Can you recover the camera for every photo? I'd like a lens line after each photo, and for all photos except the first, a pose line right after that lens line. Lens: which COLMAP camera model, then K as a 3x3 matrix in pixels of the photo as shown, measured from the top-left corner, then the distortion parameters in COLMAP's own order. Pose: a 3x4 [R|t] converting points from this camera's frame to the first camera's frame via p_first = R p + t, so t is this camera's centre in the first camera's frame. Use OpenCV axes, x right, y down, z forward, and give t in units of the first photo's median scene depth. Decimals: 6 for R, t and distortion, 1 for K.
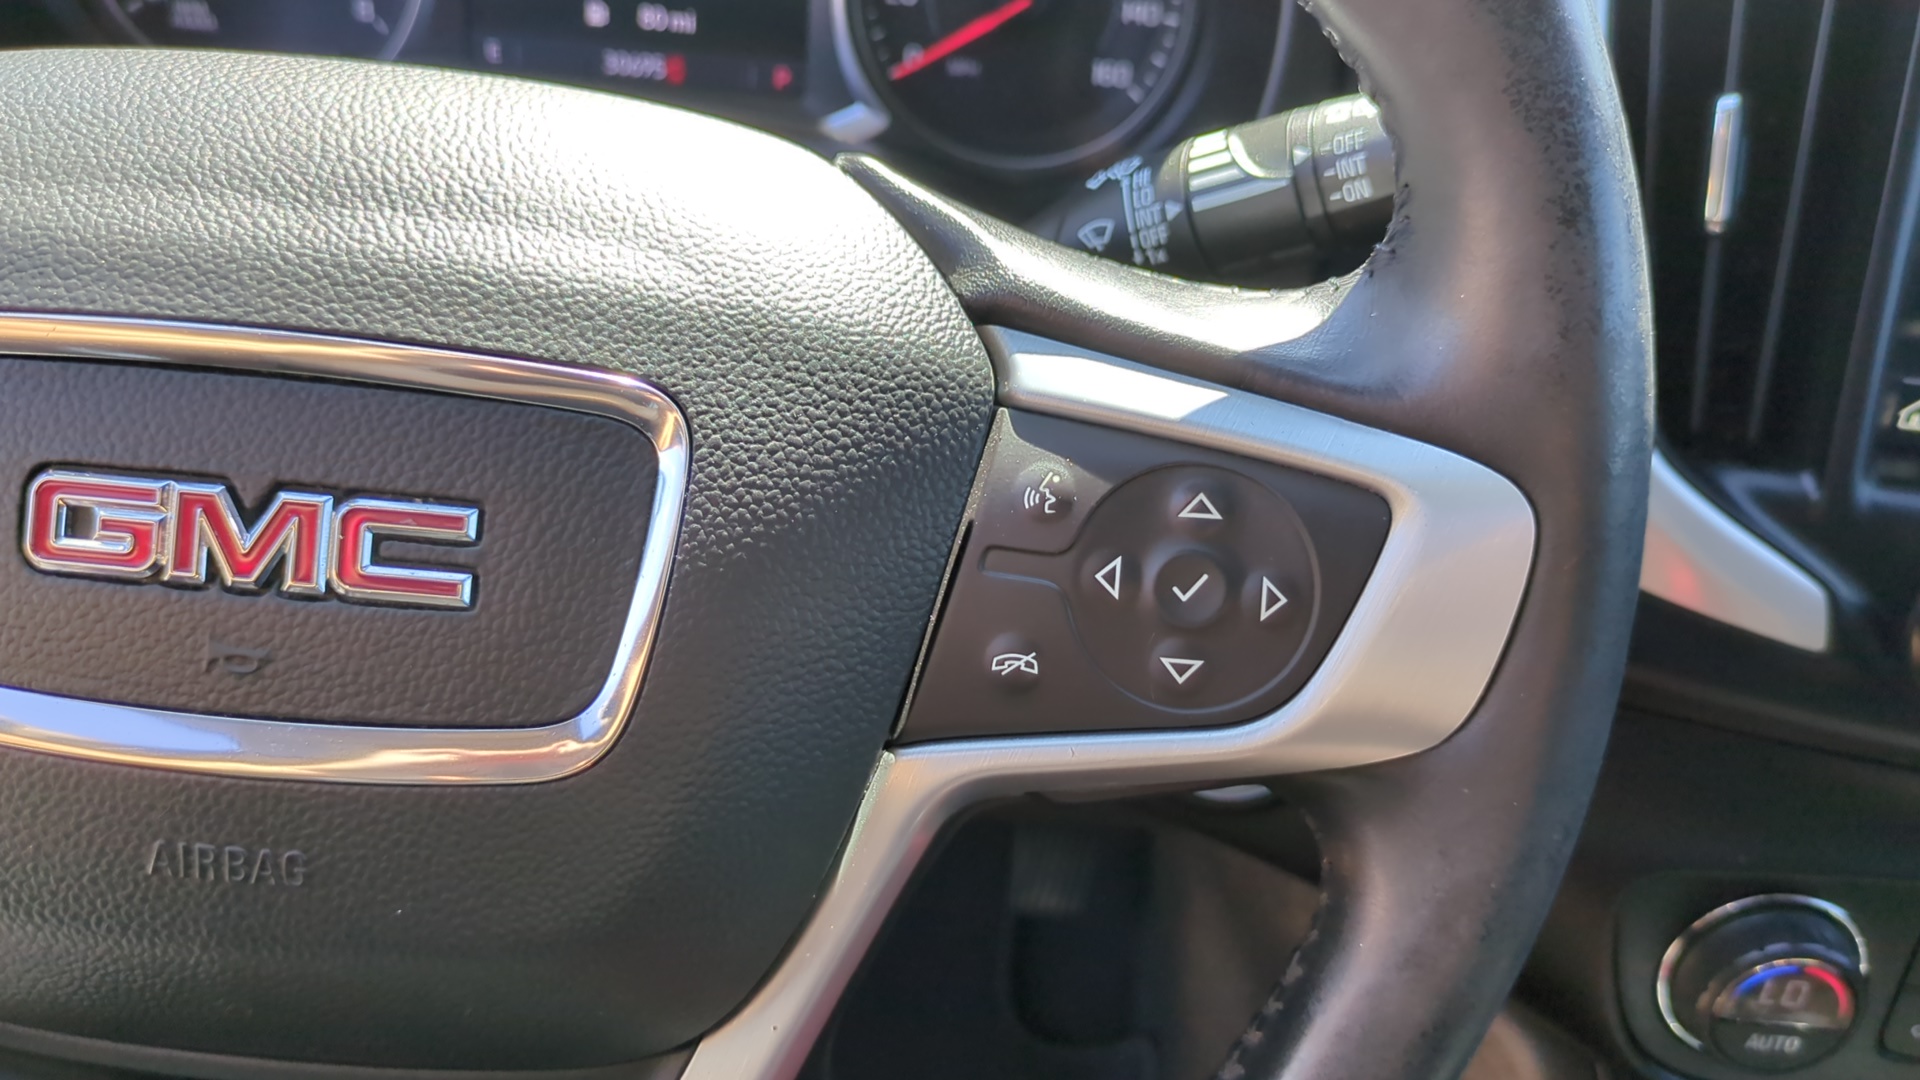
lens RADIAL K [[1669.6, 0, 964.2], [0, 1669.6, 548.9], [0, 0, 1]] dist [0.004899, -0.008077]
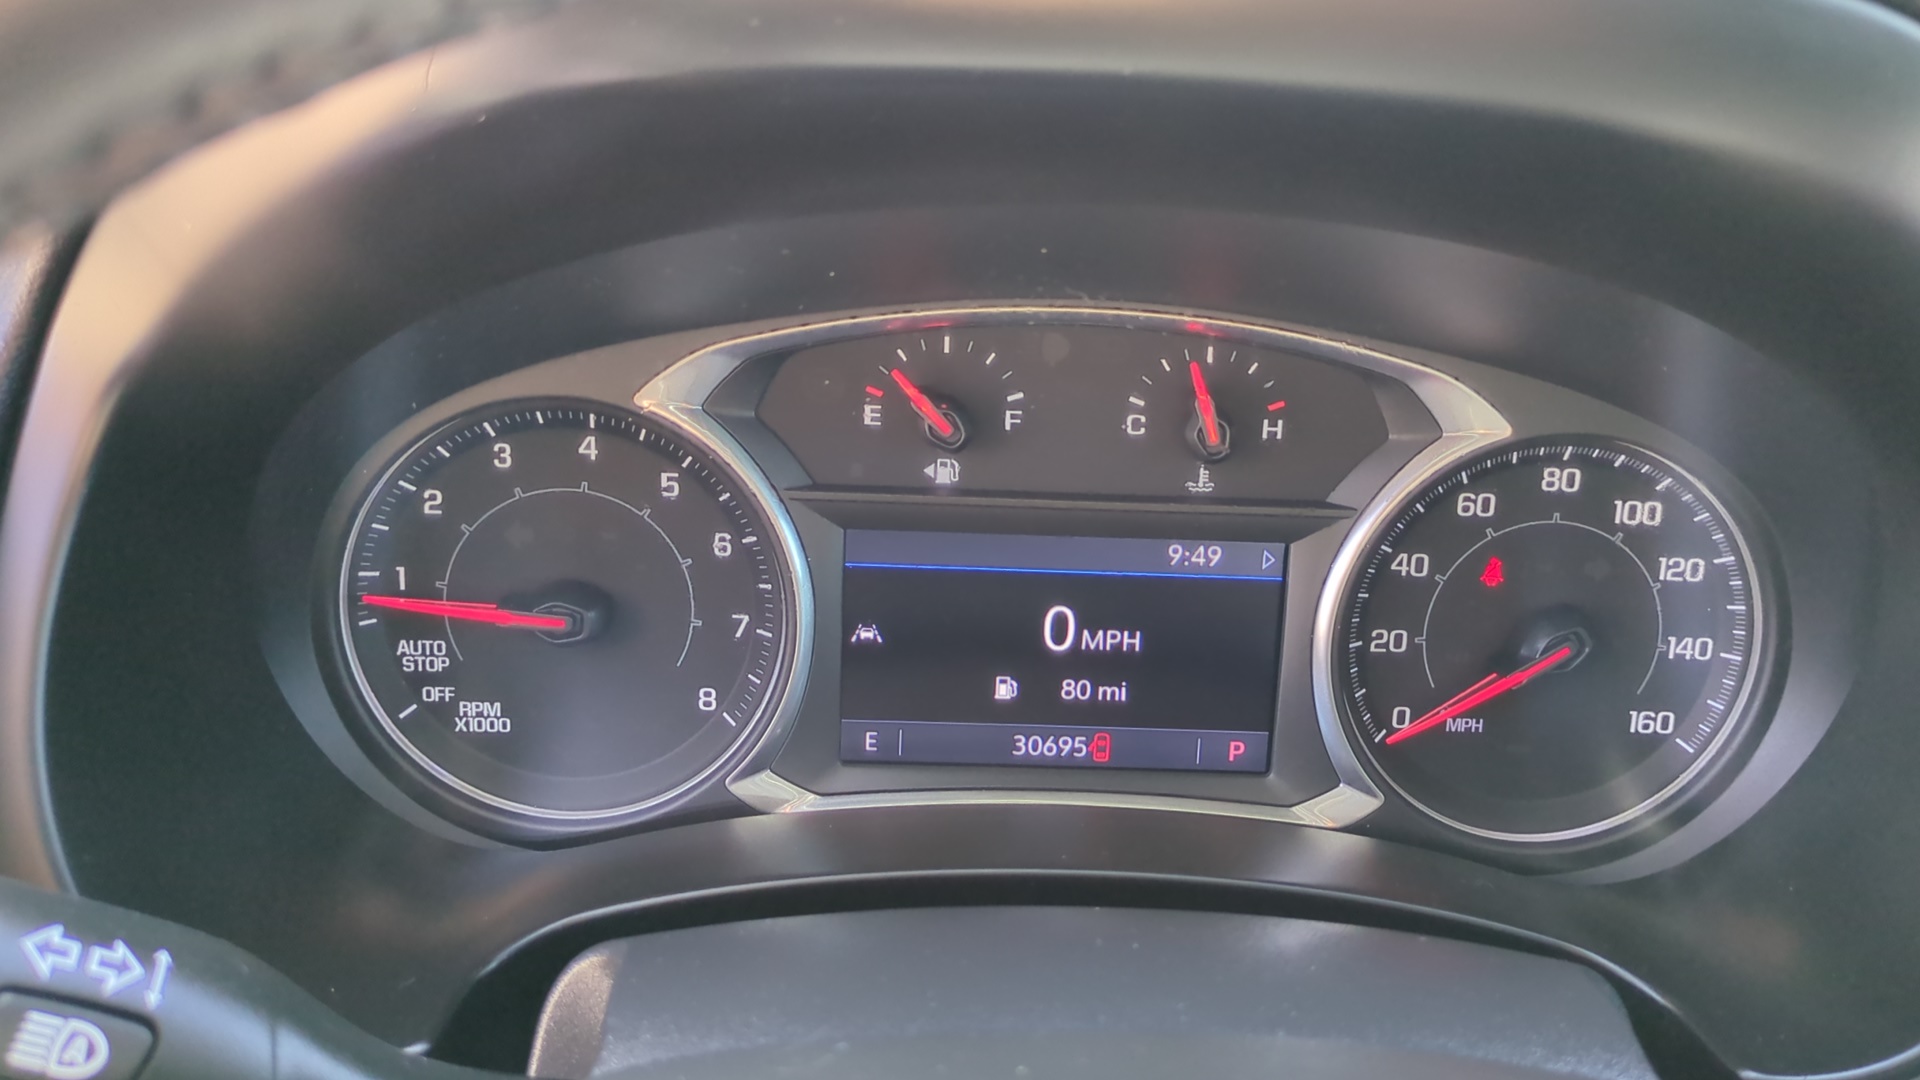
lens RADIAL K [[1644.0, 0, 960.0], [0, 1644.0, 540.0], [0, 0, 1]] dist [0.029984, -0.040807]
pose [[0.998078, -0.055844, 0.026869, -0.484496], [0.060721, 0.967911, -0.243846, -0.375947], [-0.012390, 0.245009, 0.969442, 0.432544]]
